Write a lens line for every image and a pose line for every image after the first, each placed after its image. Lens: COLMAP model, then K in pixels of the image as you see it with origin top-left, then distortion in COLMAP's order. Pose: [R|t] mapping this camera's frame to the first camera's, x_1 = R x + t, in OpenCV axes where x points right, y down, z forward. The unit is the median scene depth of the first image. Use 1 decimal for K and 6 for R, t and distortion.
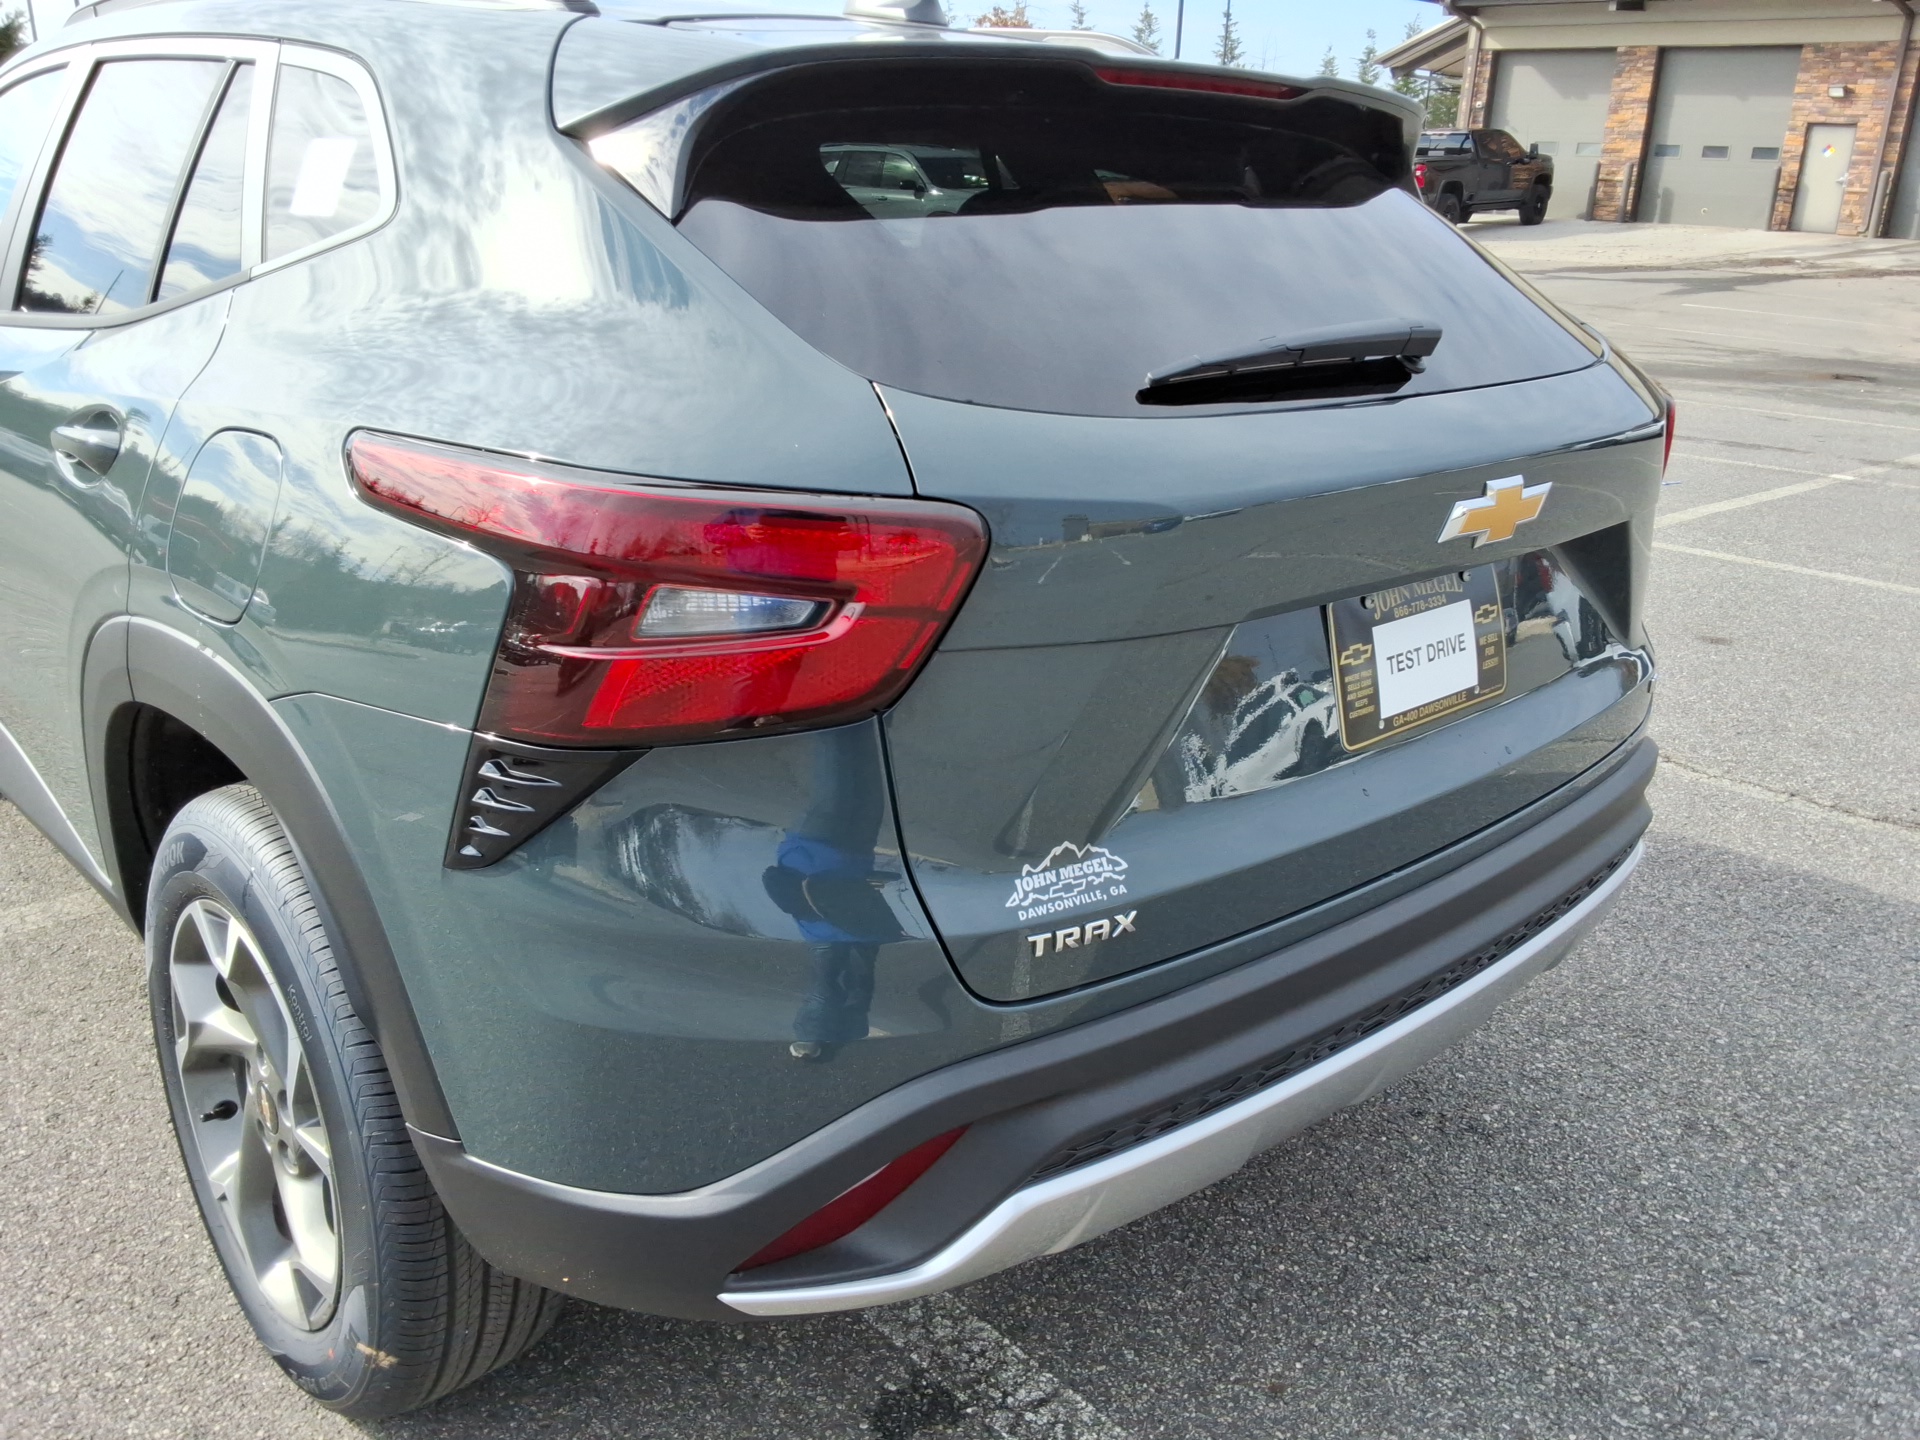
lens RADIAL K [[1545.9, 0, 981.7], [0, 1545.9, 689.1], [0, 0, 1]] dist [0.117316, -0.181838]
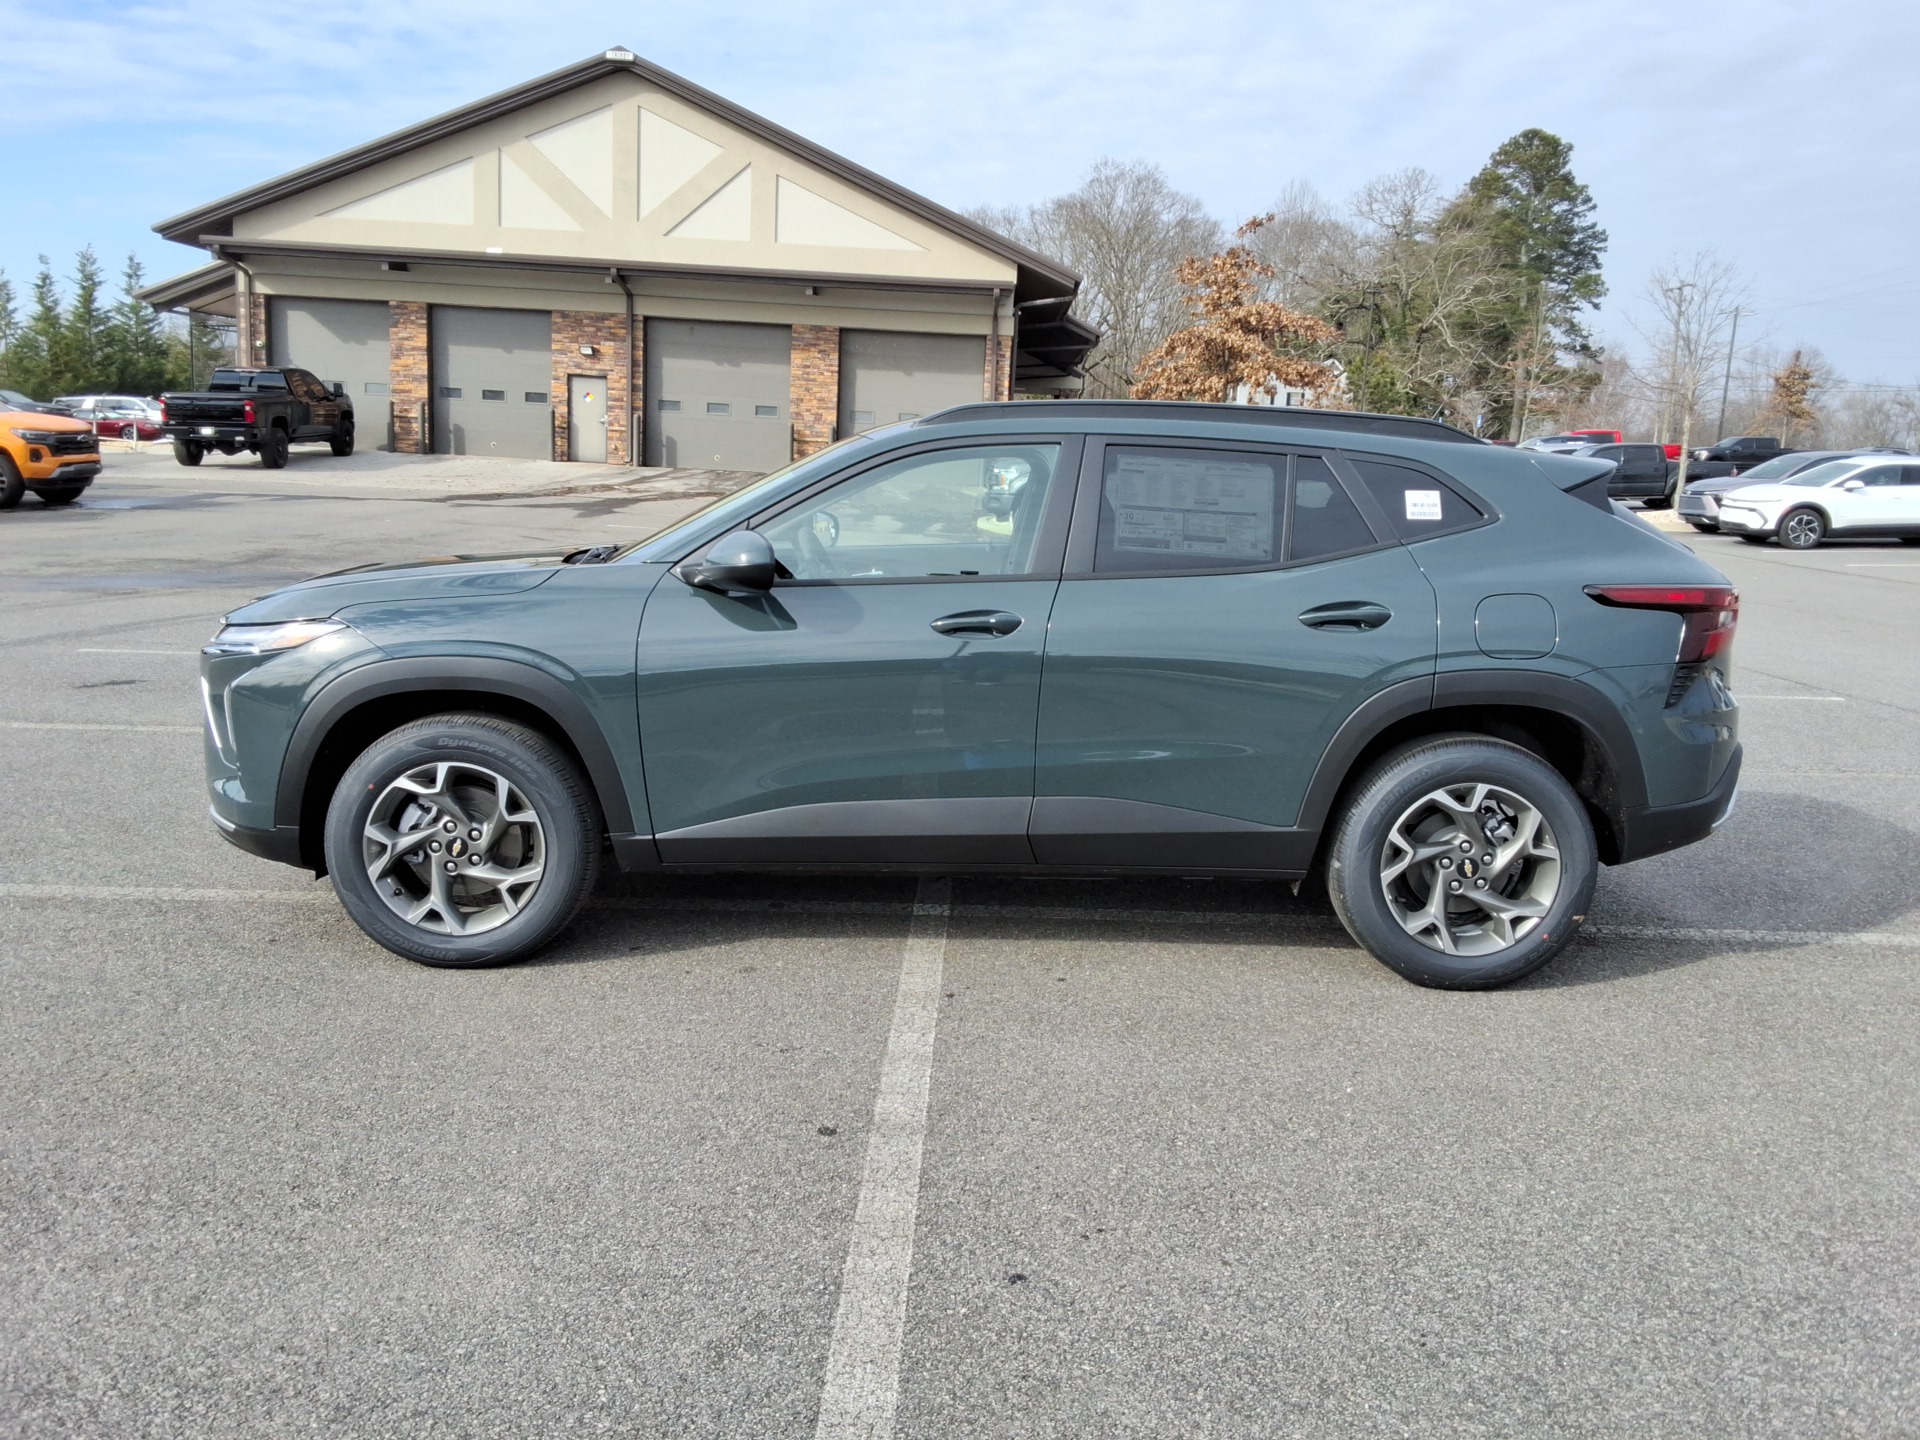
lens RADIAL K [[1553.9, 0, 981.2], [0, 1553.9, 685.3], [0, 0, 1]] dist [0.120274, -0.191430]
pose [[0.678520, -0.115819, 0.725394, -2.015416], [0.213316, 0.976005, -0.043700, -0.053547], [-0.702927, 0.184390, 0.686946, -0.160638]]
